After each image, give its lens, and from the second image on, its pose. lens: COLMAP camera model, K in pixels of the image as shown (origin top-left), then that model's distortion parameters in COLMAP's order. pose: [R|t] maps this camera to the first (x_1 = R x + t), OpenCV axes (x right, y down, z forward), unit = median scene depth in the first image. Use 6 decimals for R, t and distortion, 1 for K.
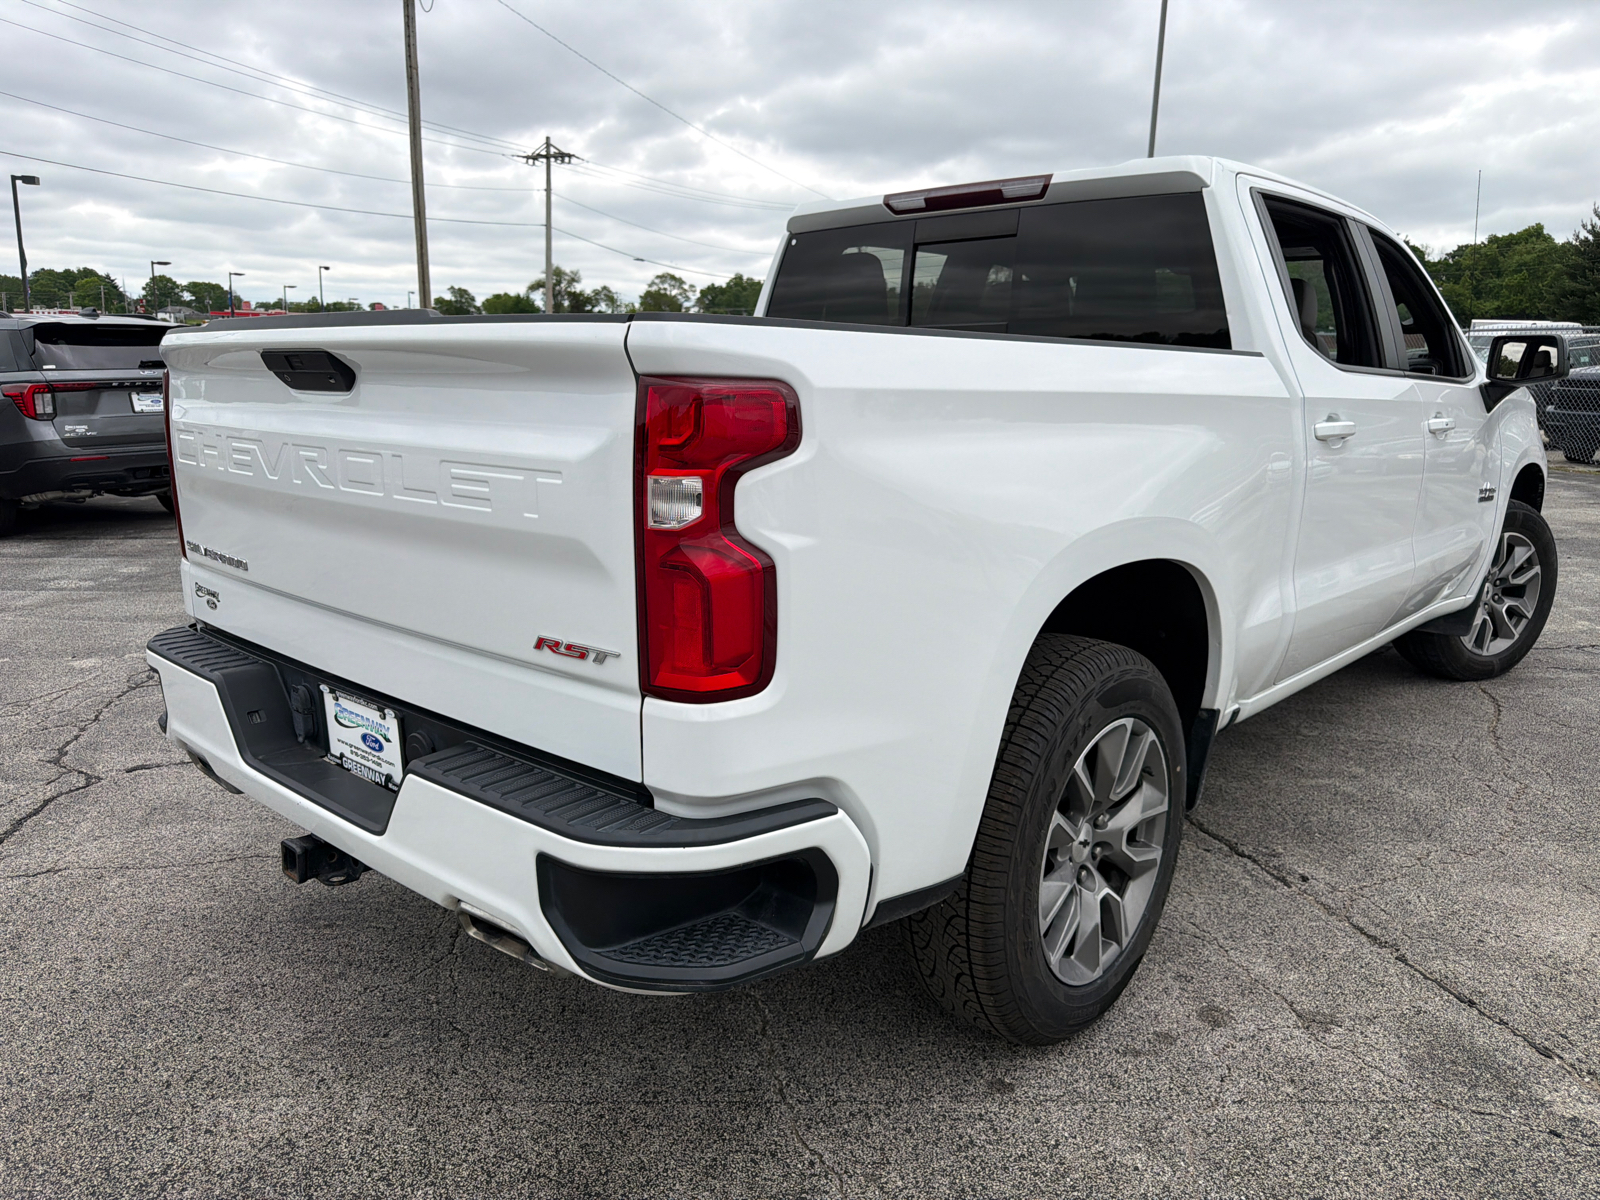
lens RADIAL K [[1212.0, 0, 810.3], [0, 1212.0, 606.3], [0, 0, 1]] dist [0.003351, 0.003295]
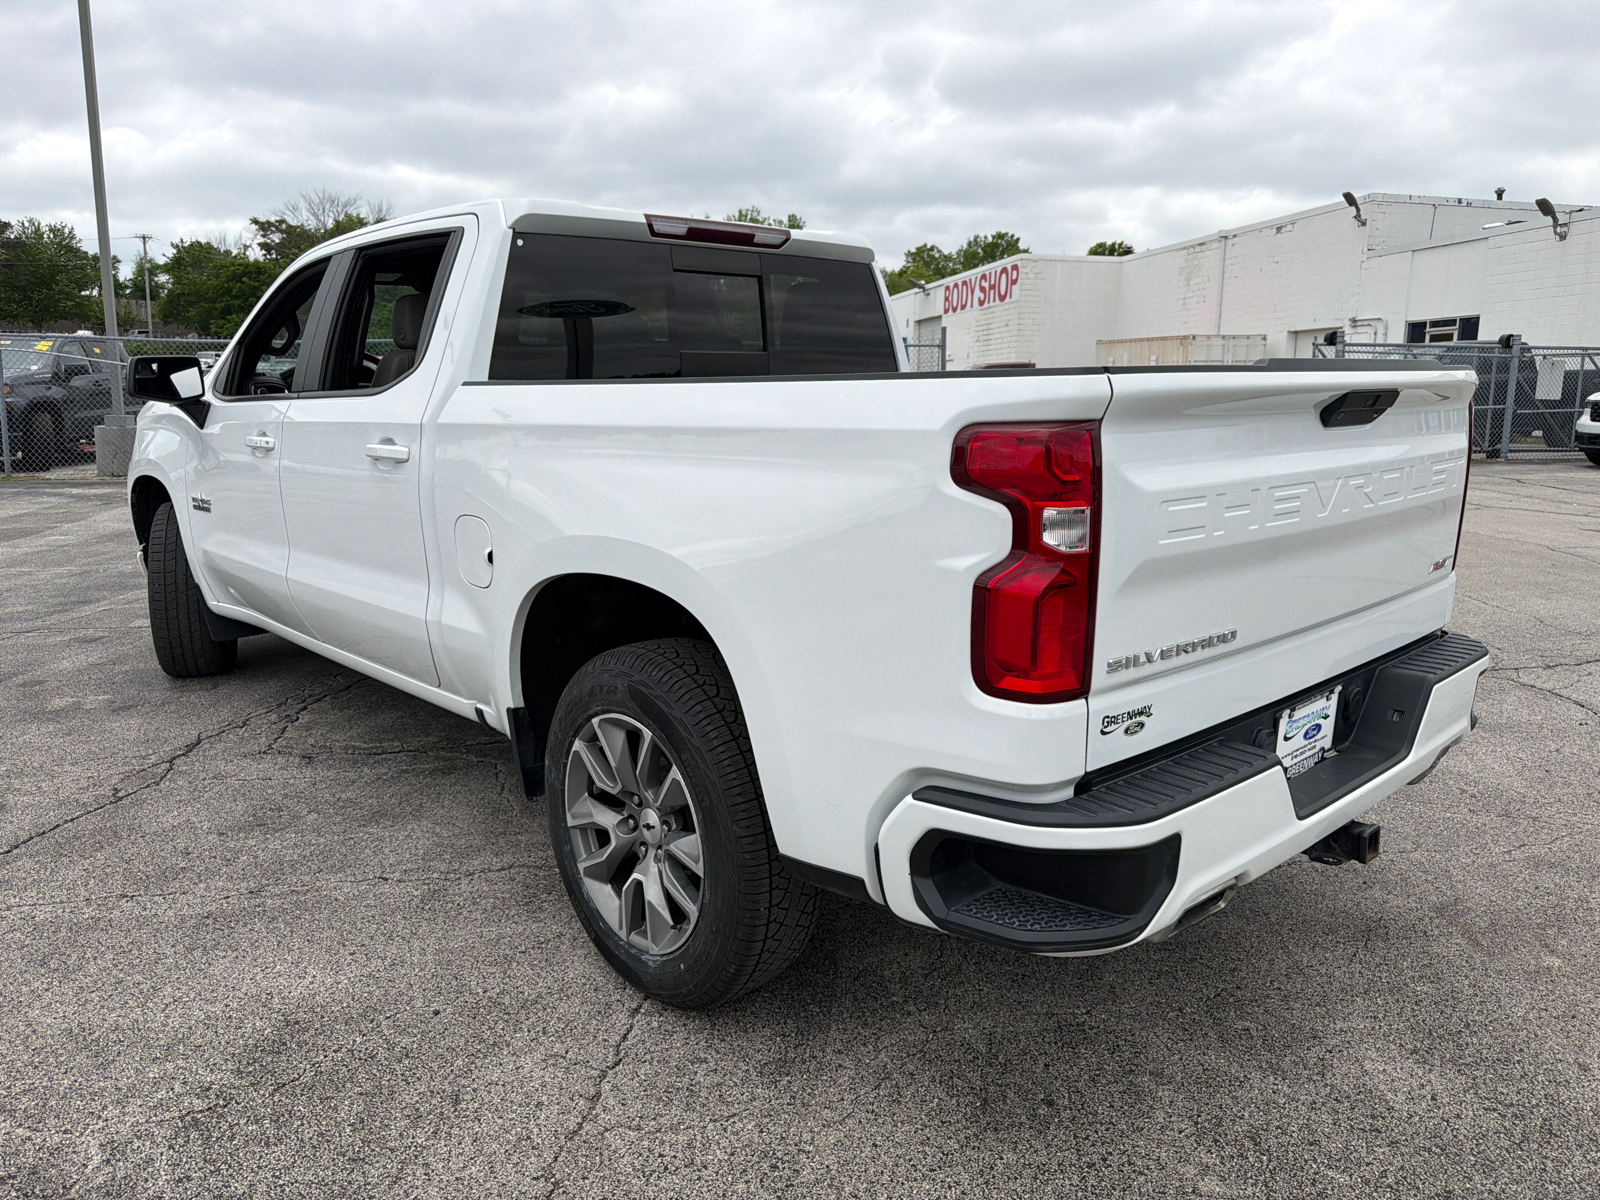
lens RADIAL K [[1213.2, 0, 800.0], [0, 1213.2, 600.0], [0, 0, 1]] dist [0.006220, 0.000023]
pose [[0.034920, -0.189262, 0.981306, -0.962021], [0.190258, 0.965206, 0.179387, -0.198799], [-0.981113, 0.180437, 0.069714, 0.891935]]
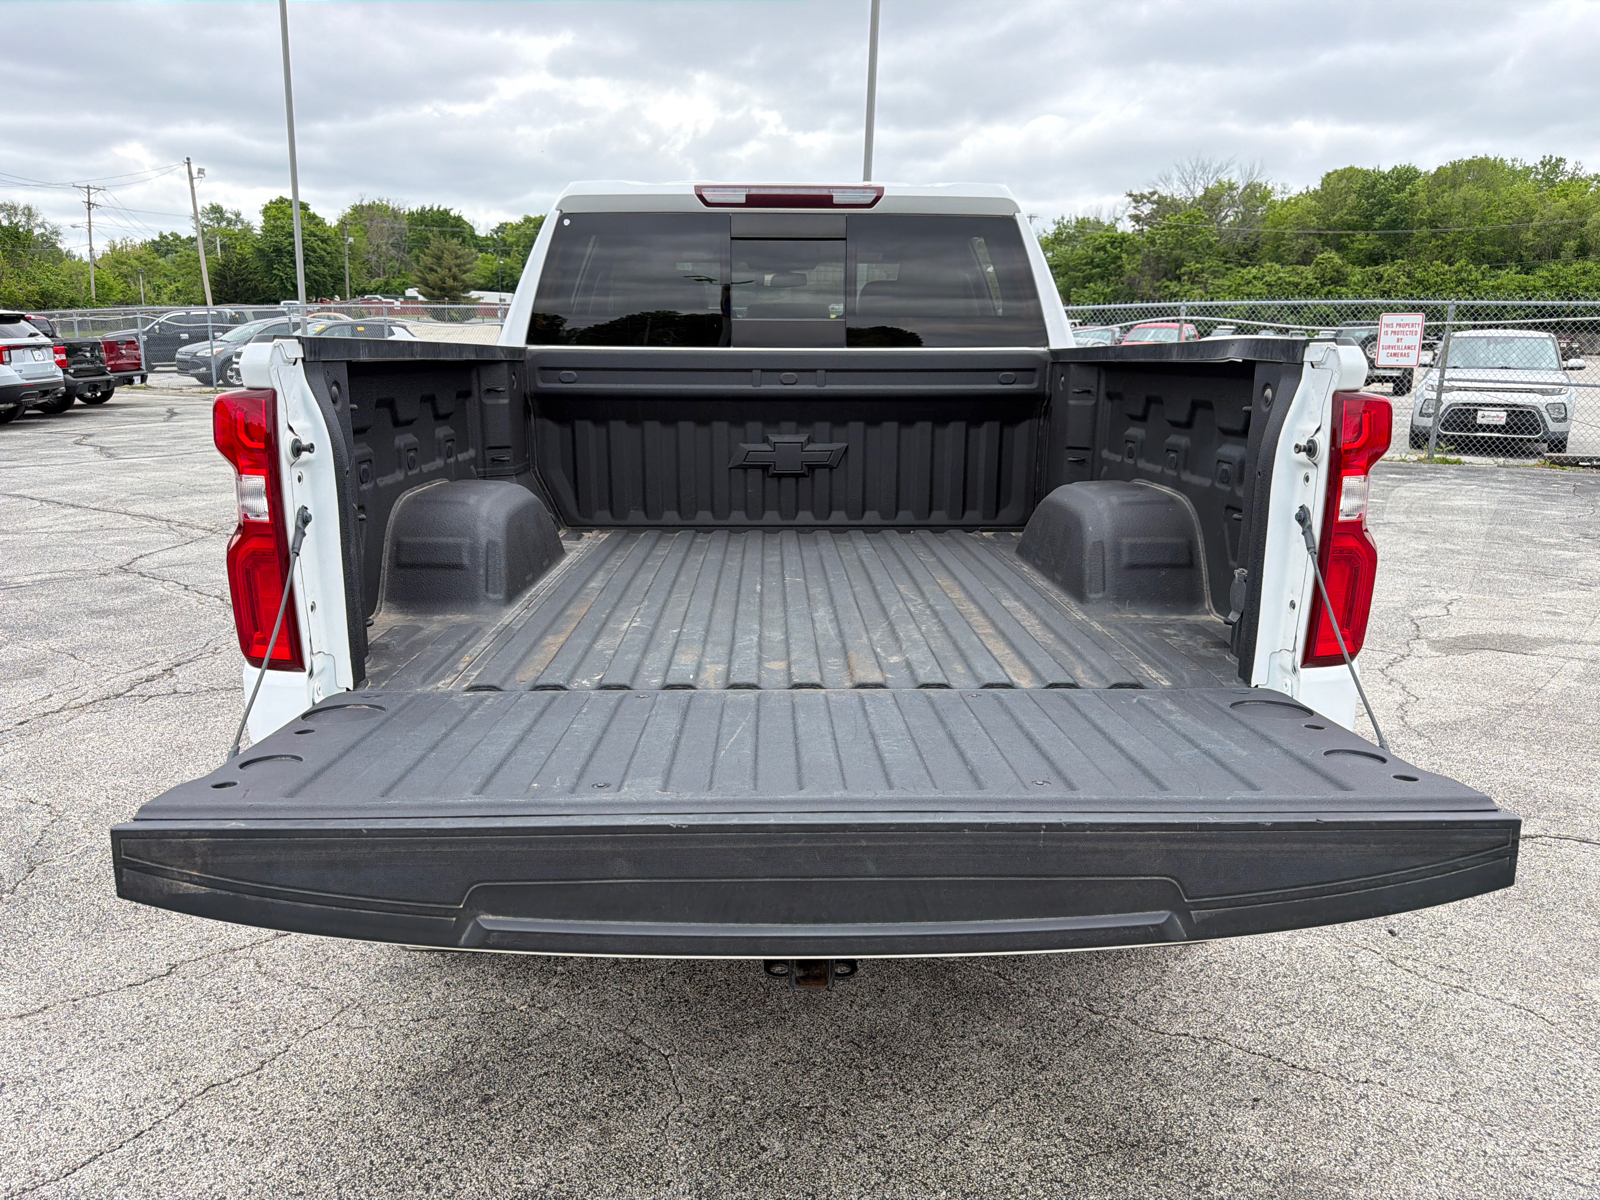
lens RADIAL K [[1213.2, 0, 800.0], [0, 1213.2, 600.0], [0, 0, 1]] dist [0.006220, 0.000023]
pose [[0.703761, -0.152748, 0.693822, -0.630422], [0.135395, 0.987550, 0.080080, -0.074030], [-0.697416, 0.037583, 0.715680, 0.246617]]
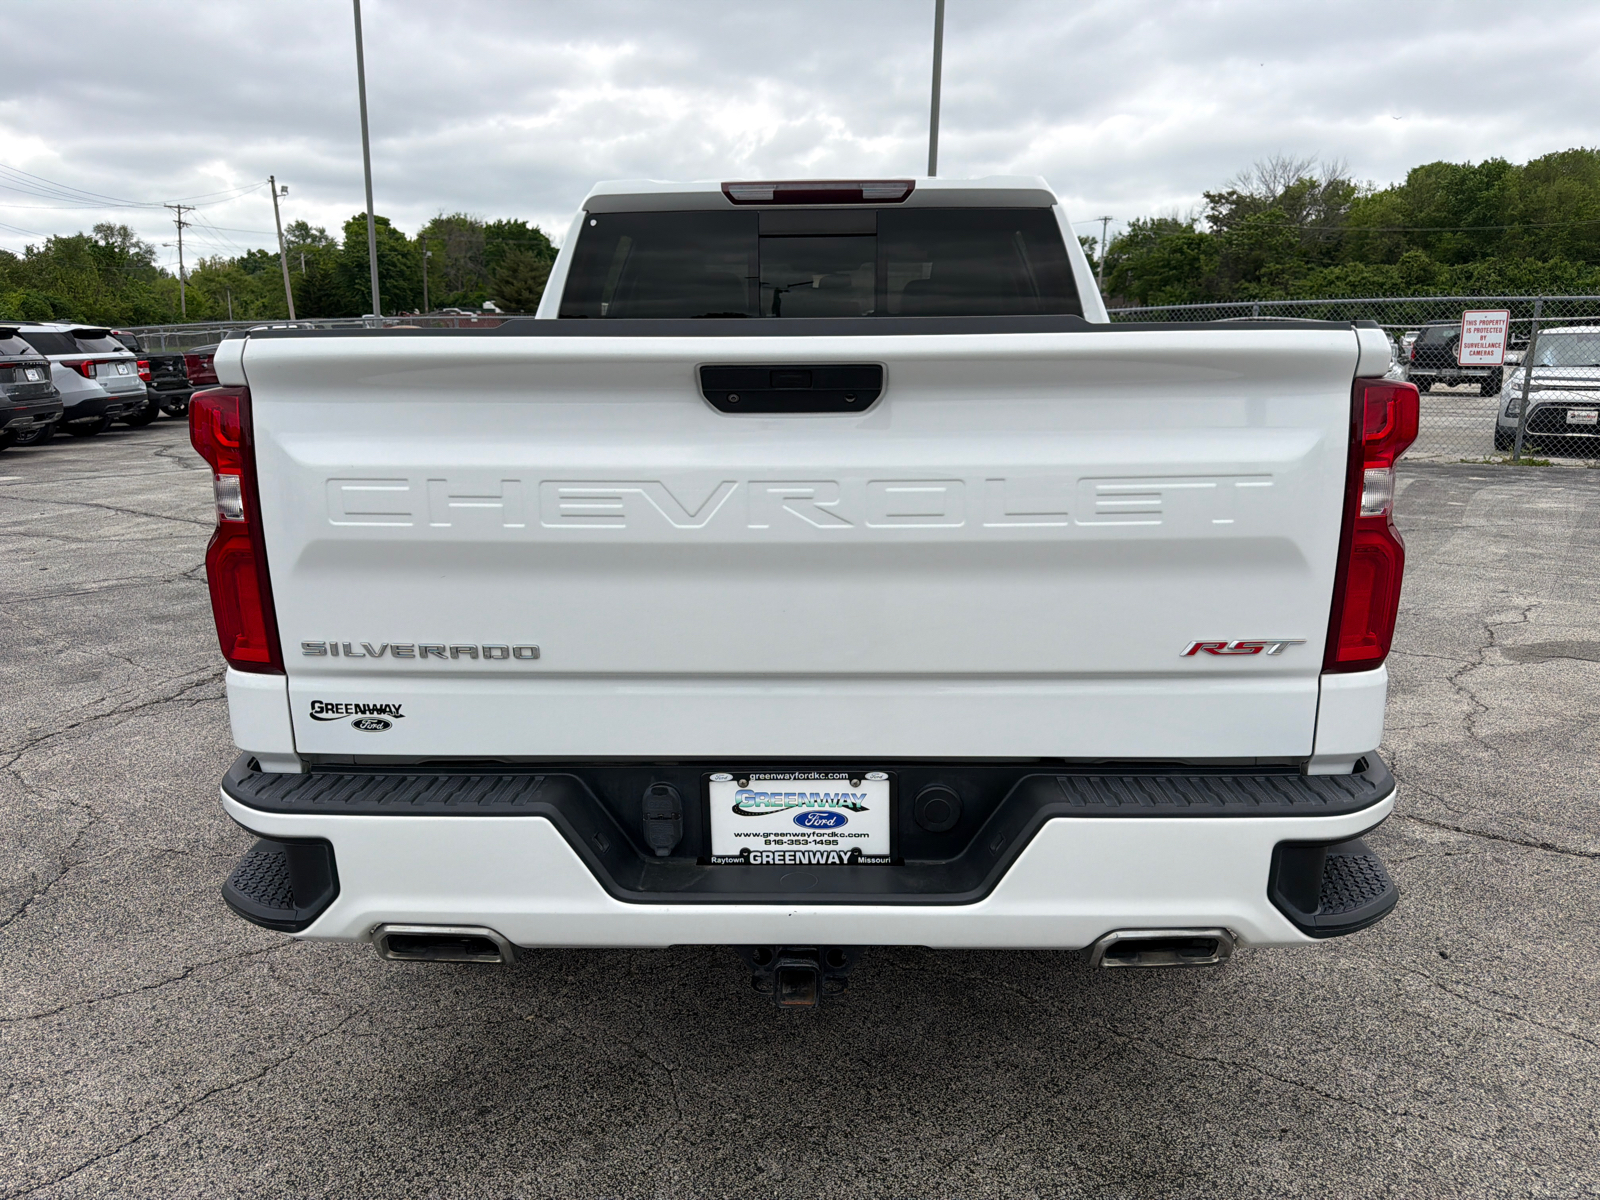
lens RADIAL K [[1212.0, 0, 810.3], [0, 1212.0, 606.3], [0, 0, 1]] dist [0.003351, 0.003295]
pose [[0.741242, -0.151581, 0.653898, -0.585852], [0.139482, 0.987687, 0.070844, -0.063529], [-0.656586, 0.038694, 0.753258, 0.235933]]
